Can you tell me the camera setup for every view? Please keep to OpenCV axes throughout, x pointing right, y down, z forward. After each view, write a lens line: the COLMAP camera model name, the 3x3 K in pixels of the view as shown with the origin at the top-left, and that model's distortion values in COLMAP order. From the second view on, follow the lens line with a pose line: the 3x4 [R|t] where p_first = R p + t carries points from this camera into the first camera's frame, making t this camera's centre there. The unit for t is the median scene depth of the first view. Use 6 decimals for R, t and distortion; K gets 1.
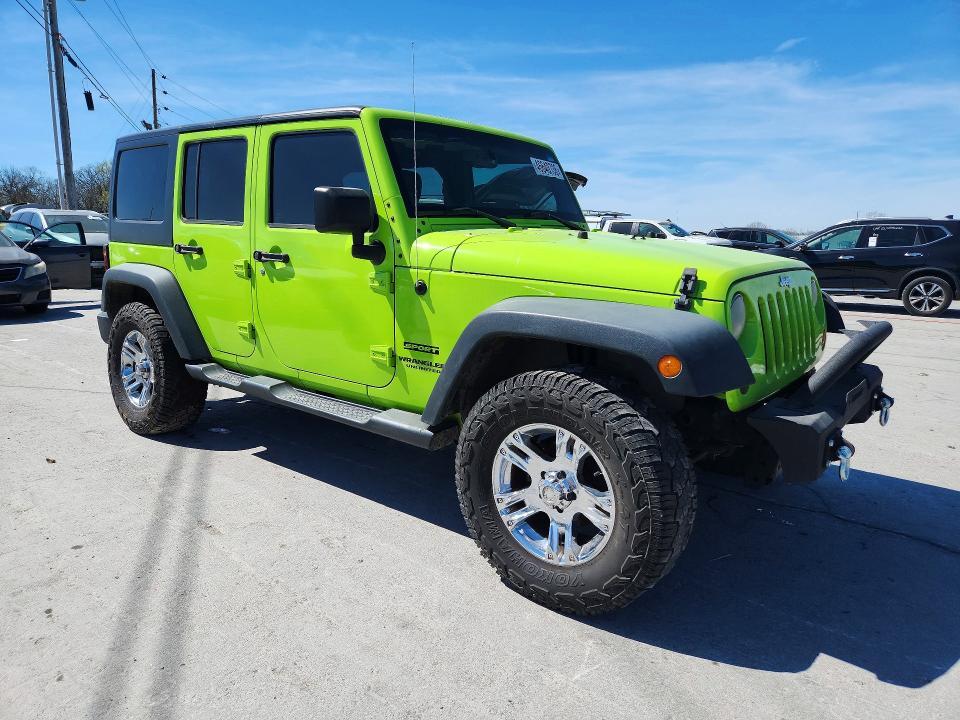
lens RADIAL K [[690.7, 0, 480.0], [0, 690.7, 360.0], [0, 0, 1]] dist [0.023165, -0.000466]
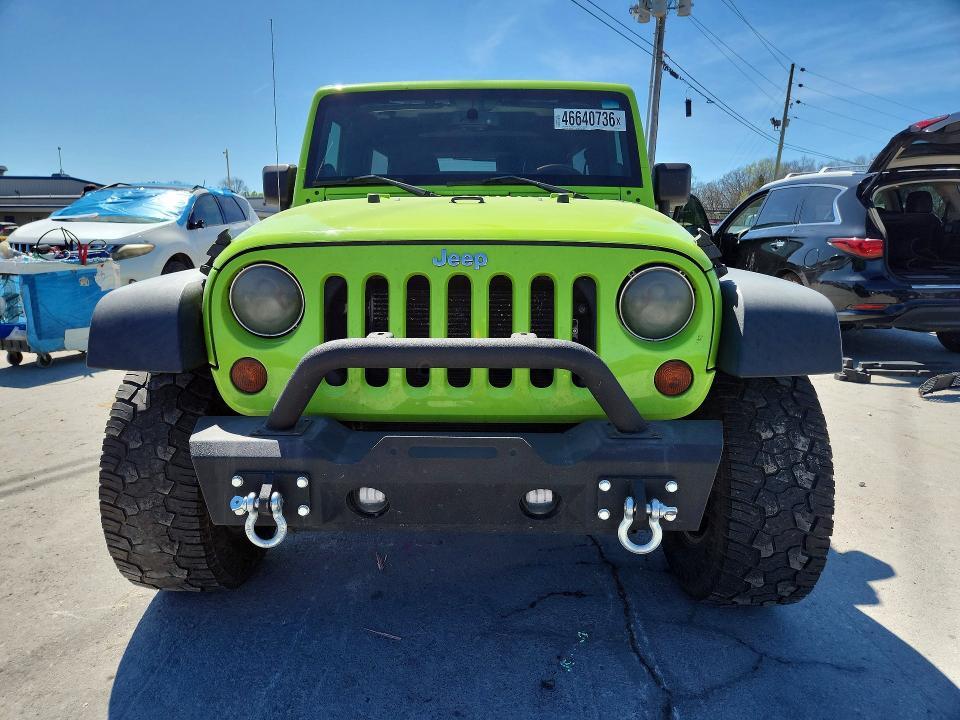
lens RADIAL K [[690.7, 0, 480.0], [0, 690.7, 360.0], [0, 0, 1]] dist [0.023165, -0.000466]
pose [[0.586761, 0.145041, -0.796665, 0.187448], [-0.144987, 0.986747, 0.072861, -0.013413], [0.796674, 0.072755, 0.600014, 0.123667]]
